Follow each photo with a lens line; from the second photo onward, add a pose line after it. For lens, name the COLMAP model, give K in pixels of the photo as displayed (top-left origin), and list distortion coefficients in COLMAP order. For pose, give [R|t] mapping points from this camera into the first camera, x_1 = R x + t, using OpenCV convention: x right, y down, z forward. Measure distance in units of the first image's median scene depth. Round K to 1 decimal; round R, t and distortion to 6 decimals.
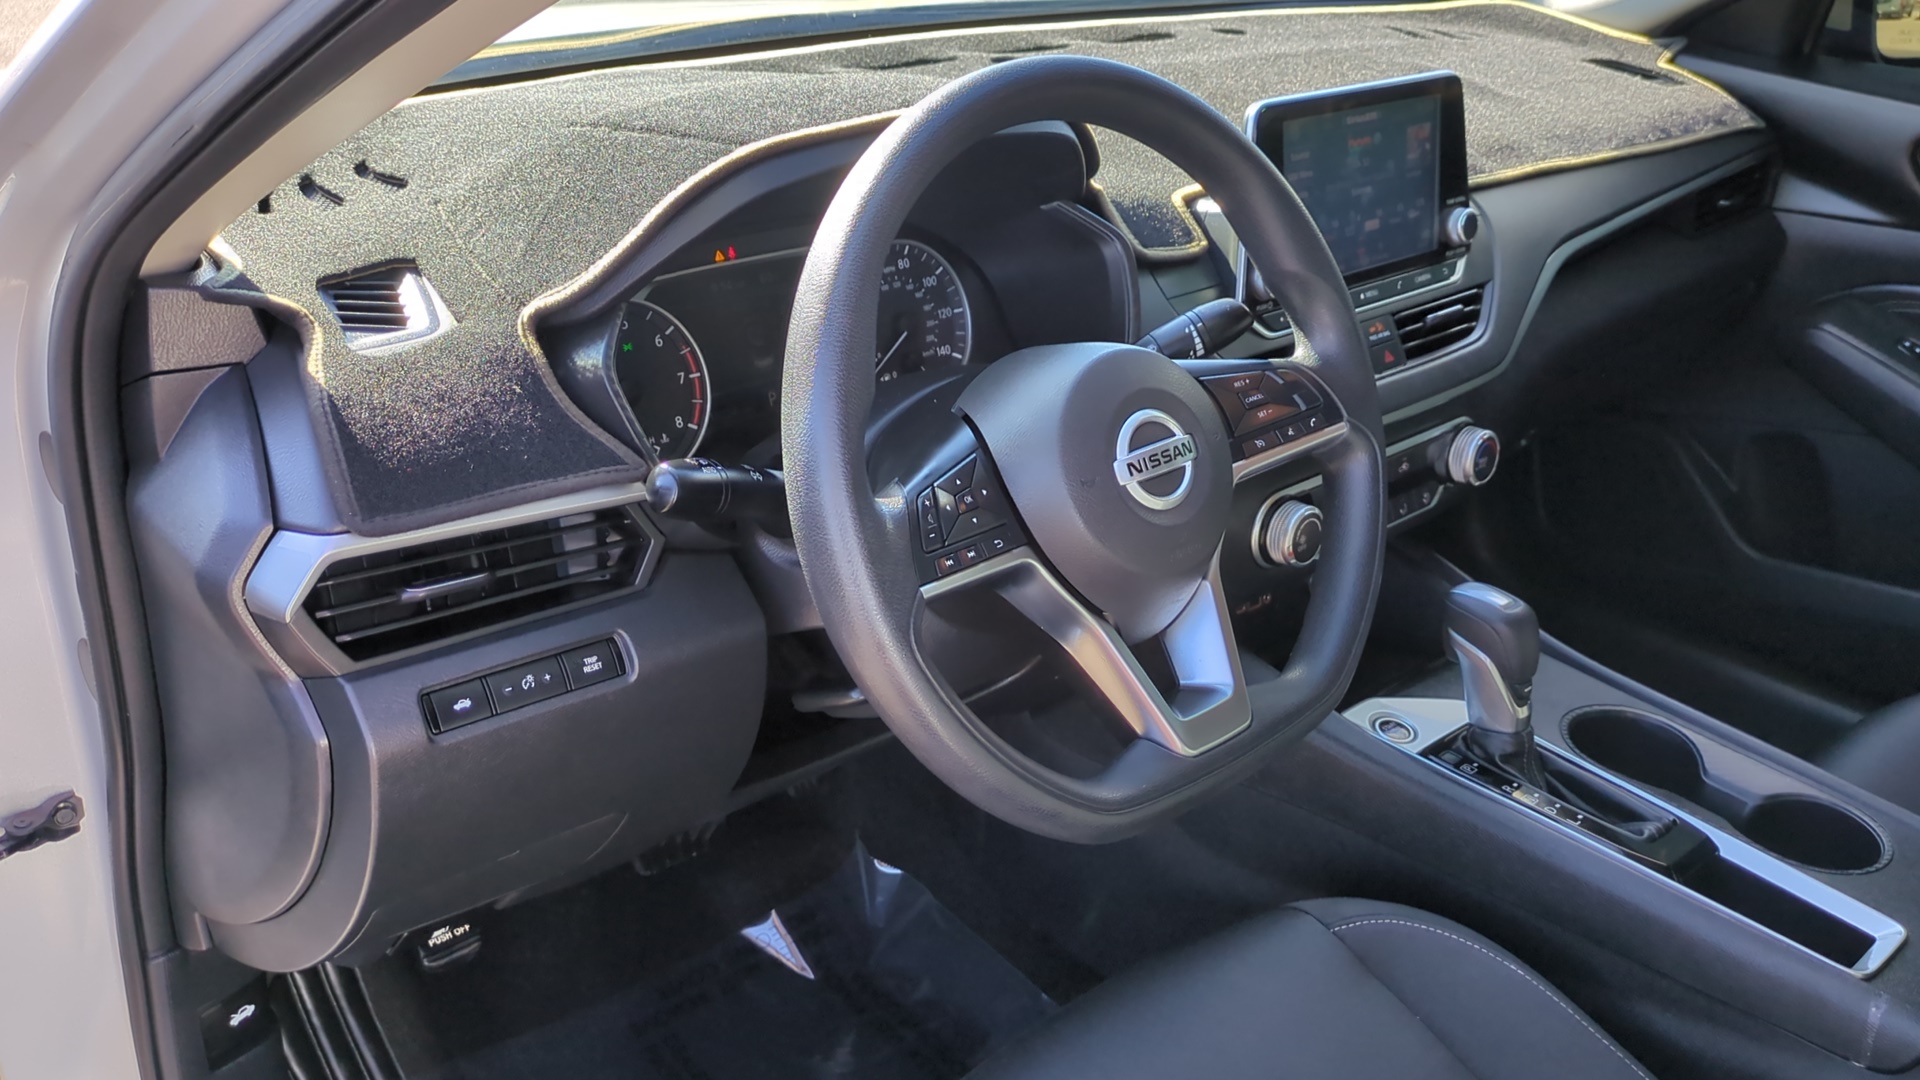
lens RADIAL K [[1641.8, 0, 976.6], [0, 1641.8, 531.4], [0, 0, 1]] dist [0.090192, -0.121911]
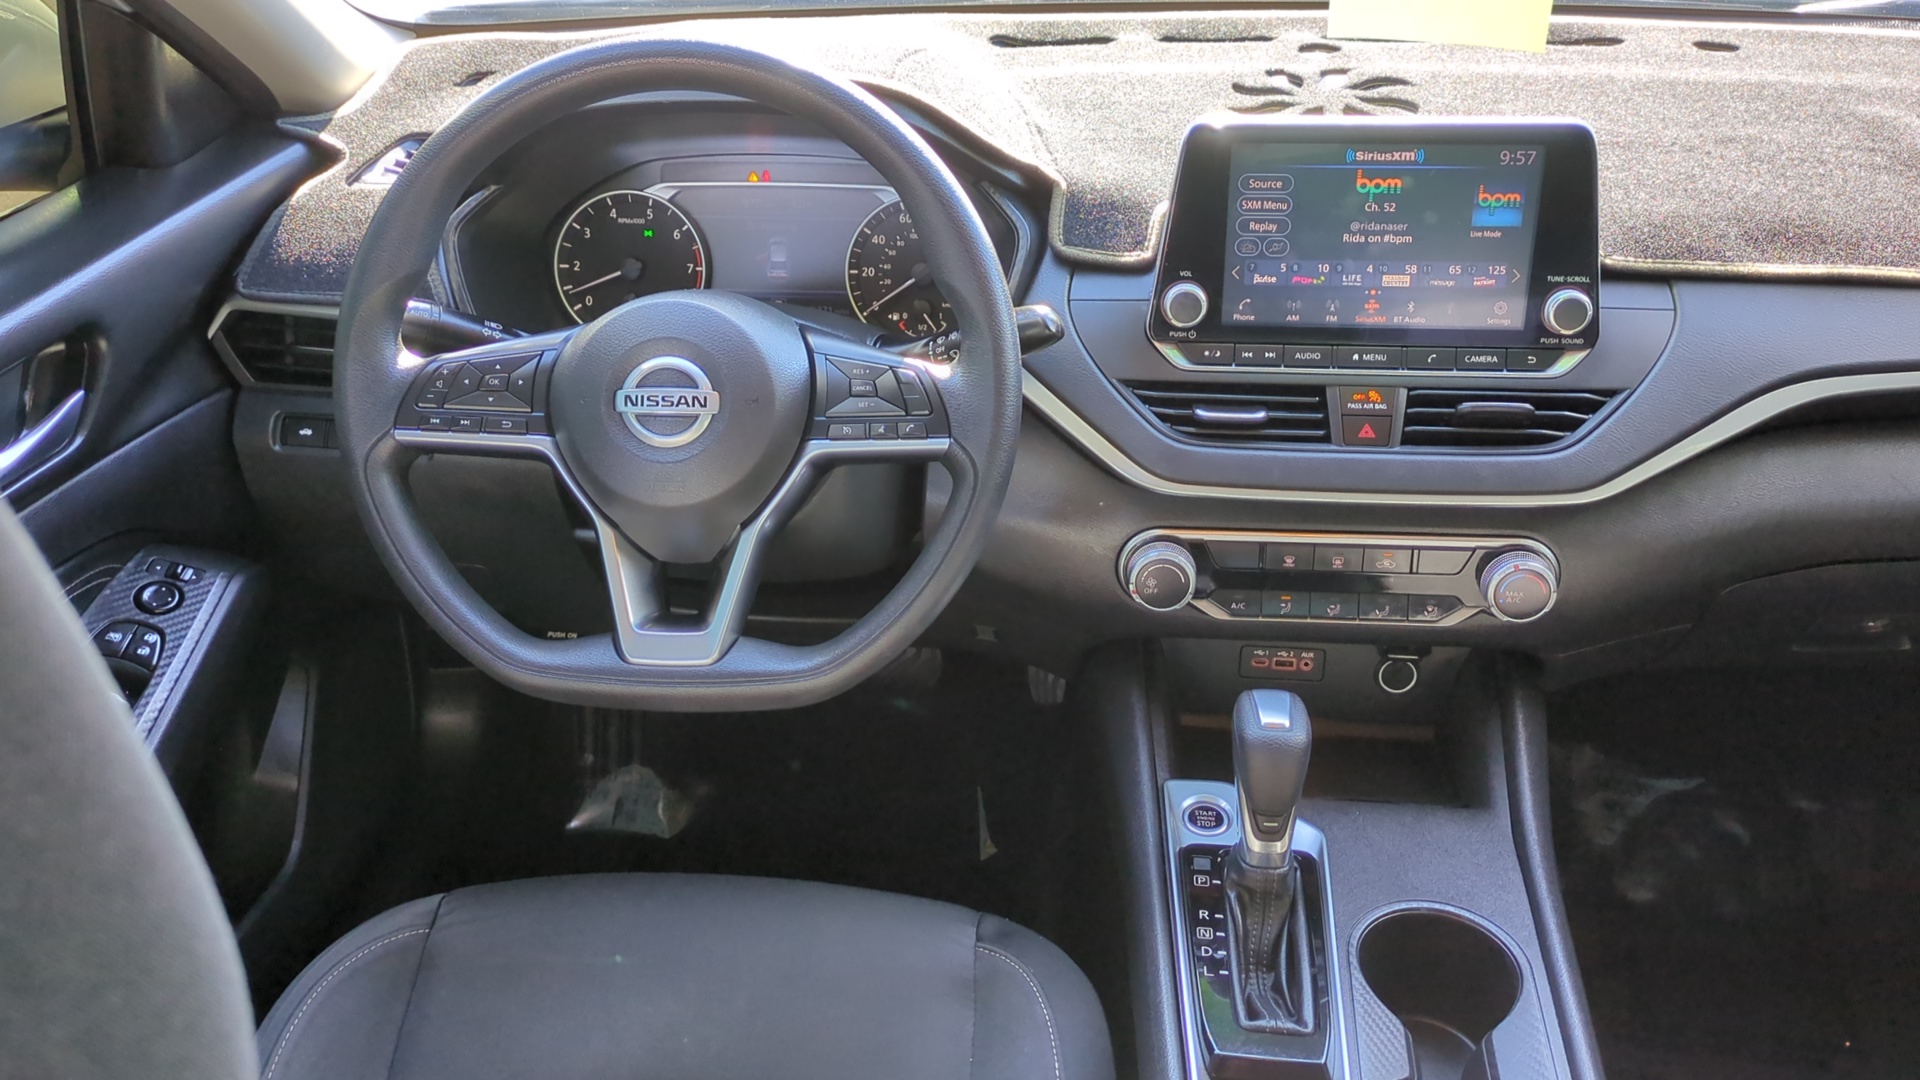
lens RADIAL K [[1641.8, 0, 976.6], [0, 1641.8, 531.4], [0, 0, 1]] dist [0.090192, -0.121911]
pose [[0.675628, 0.310831, -0.668514, 0.762128], [-0.280765, 0.946927, 0.156529, -0.144352], [0.681688, 0.081940, 0.727040, 0.246052]]
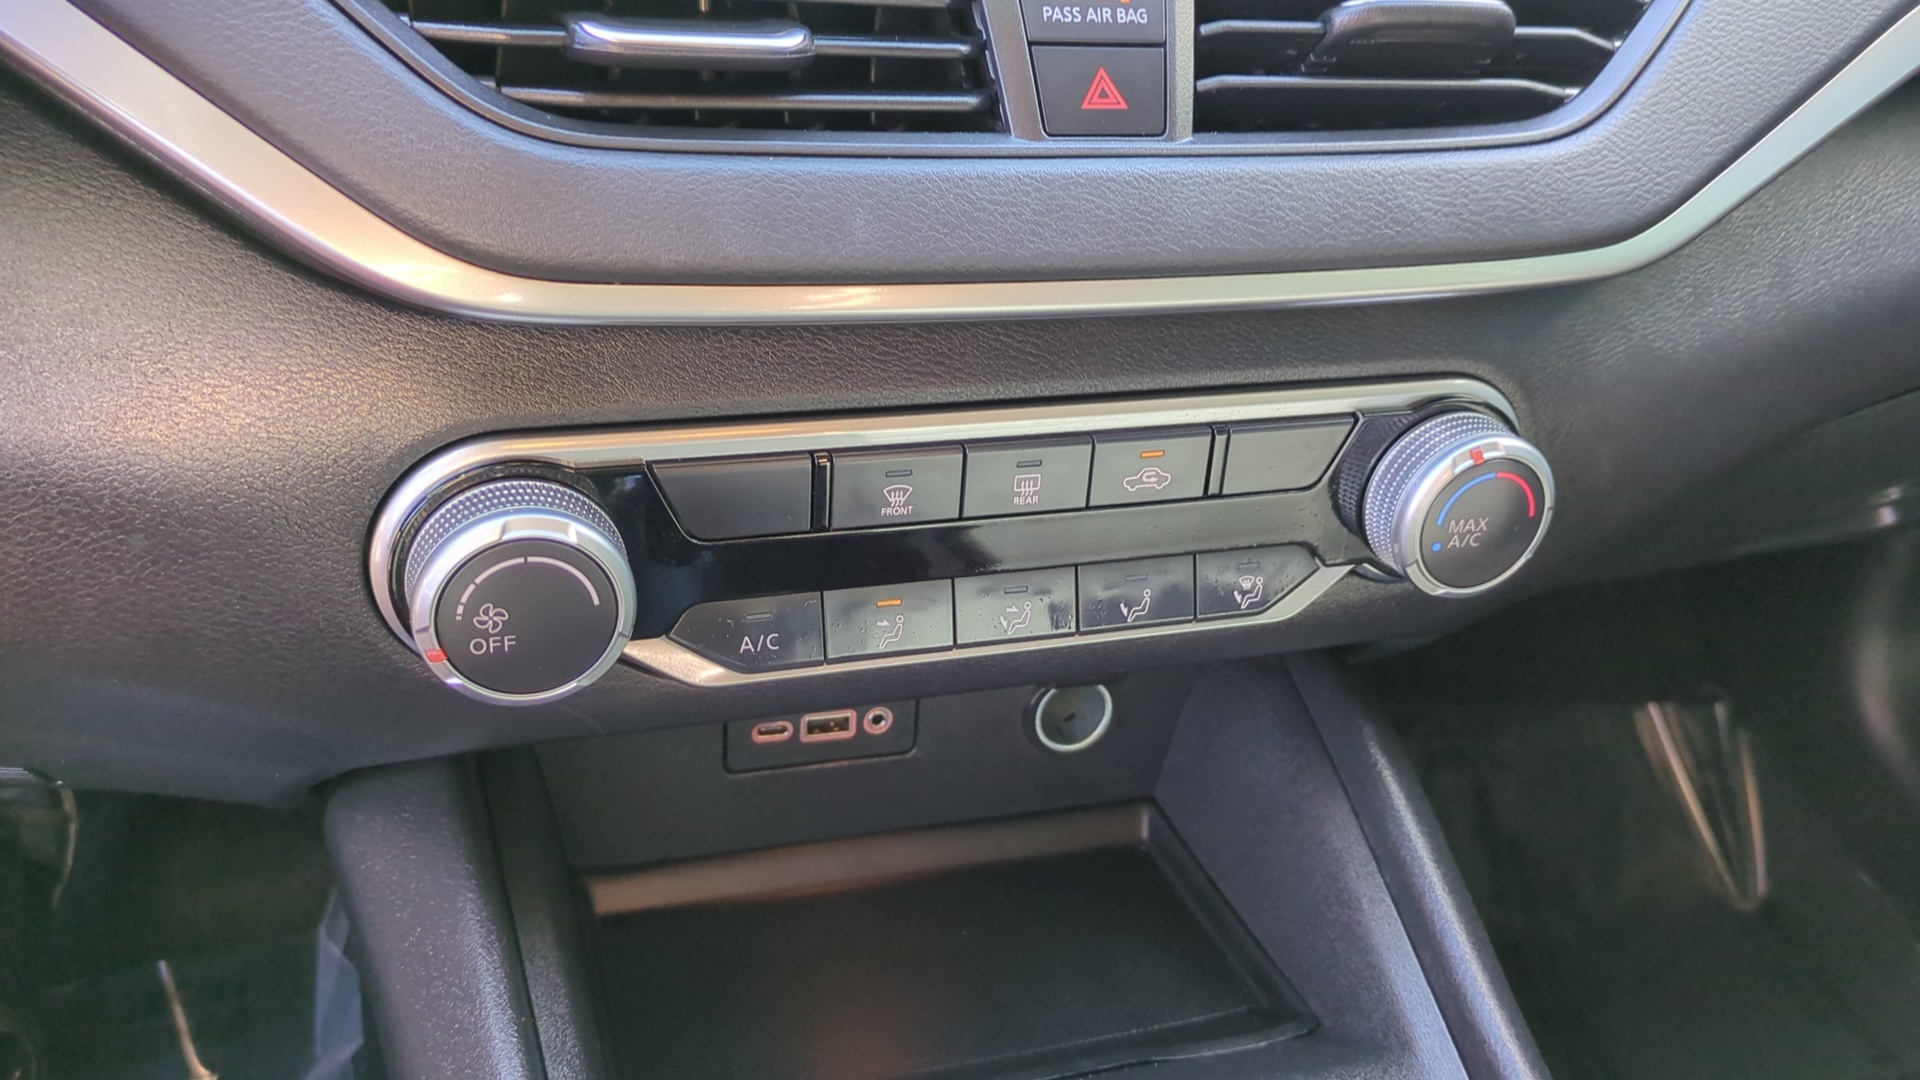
lens RADIAL K [[1661.9, 0, 960.0], [0, 1661.9, 540.0], [0, 0, 1]] dist [0.004558, -0.004033]
pose [[0.906839, 0.270288, -0.323400, 0.367287], [-0.240102, 0.961912, 0.130673, -0.066657], [0.346402, -0.040850, 0.937196, 0.767406]]
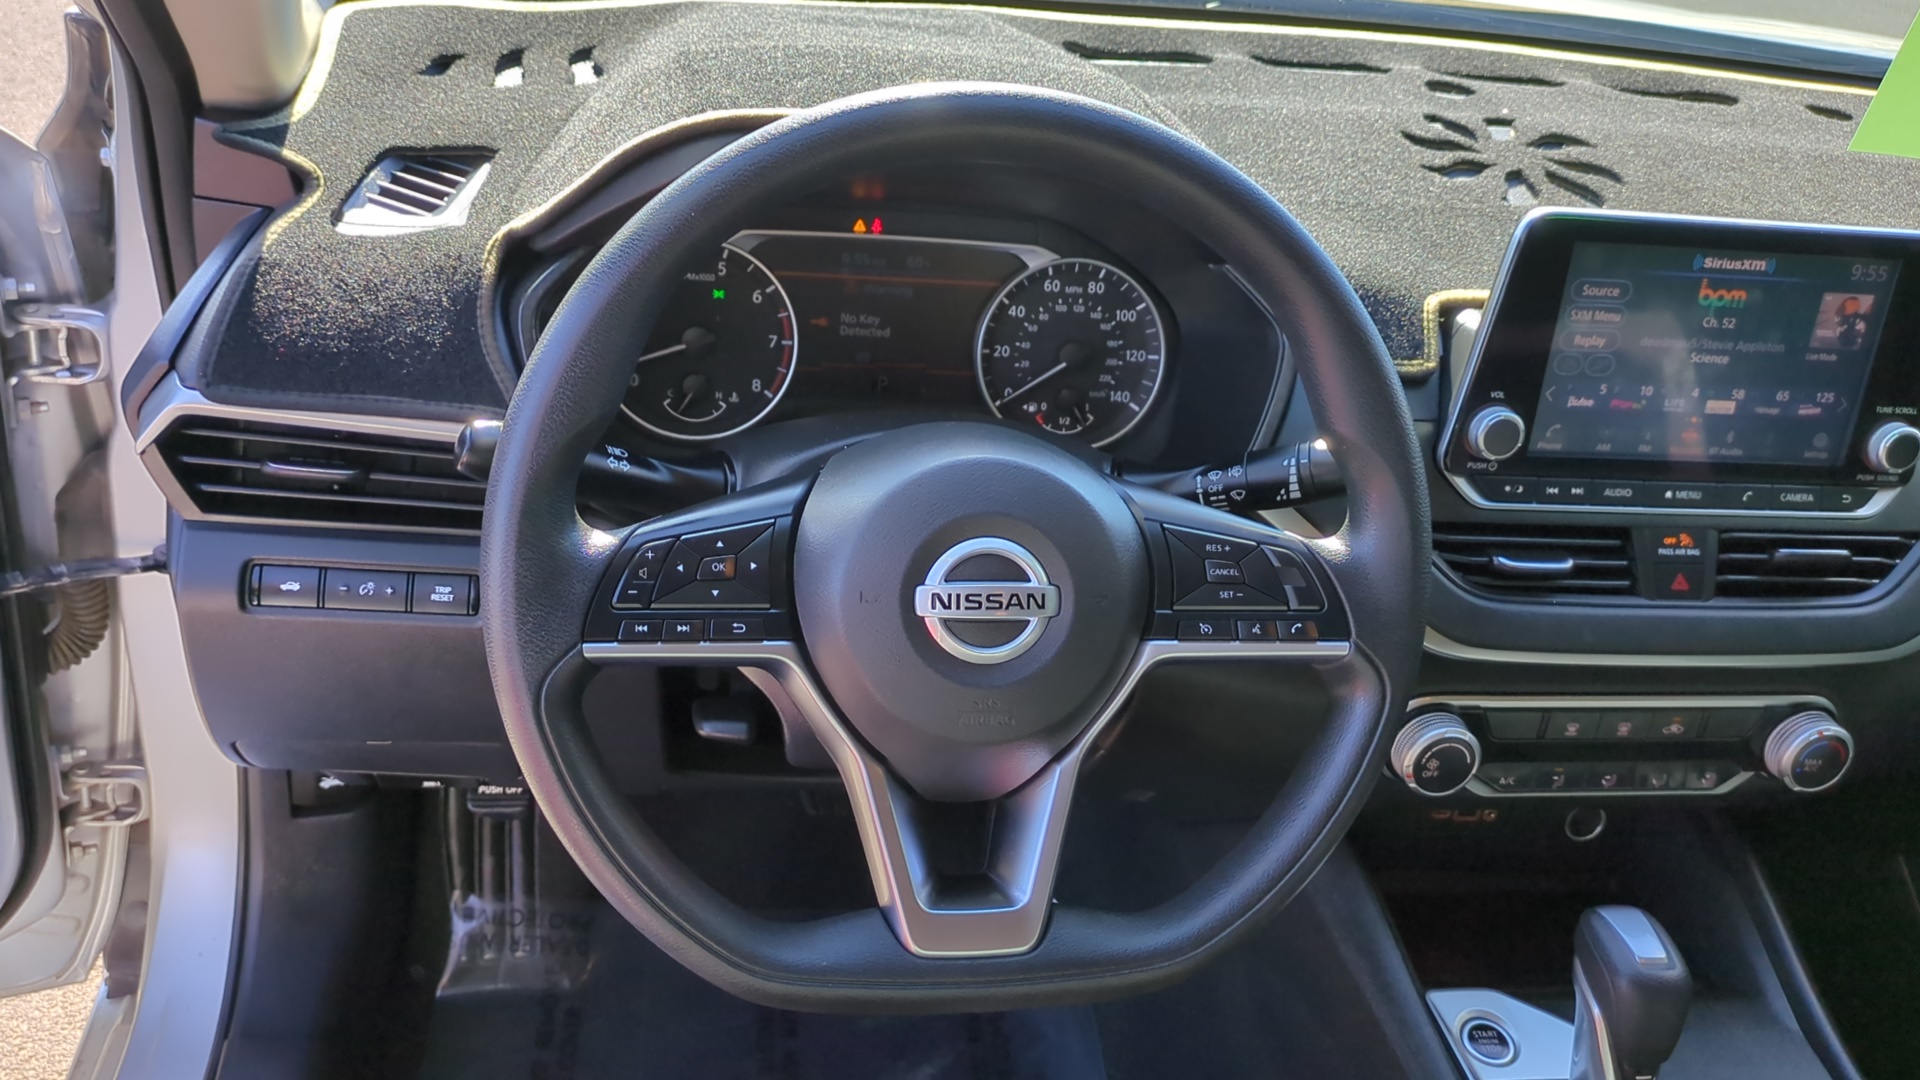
lens RADIAL K [[1641.8, 0, 976.6], [0, 1641.8, 531.4], [0, 0, 1]] dist [0.090192, -0.121911]
pose [[0.830397, 0.333390, -0.446422, 0.335598], [-0.313624, 0.941927, 0.120057, -0.126569], [0.460523, 0.040314, 0.886732, 0.206092]]
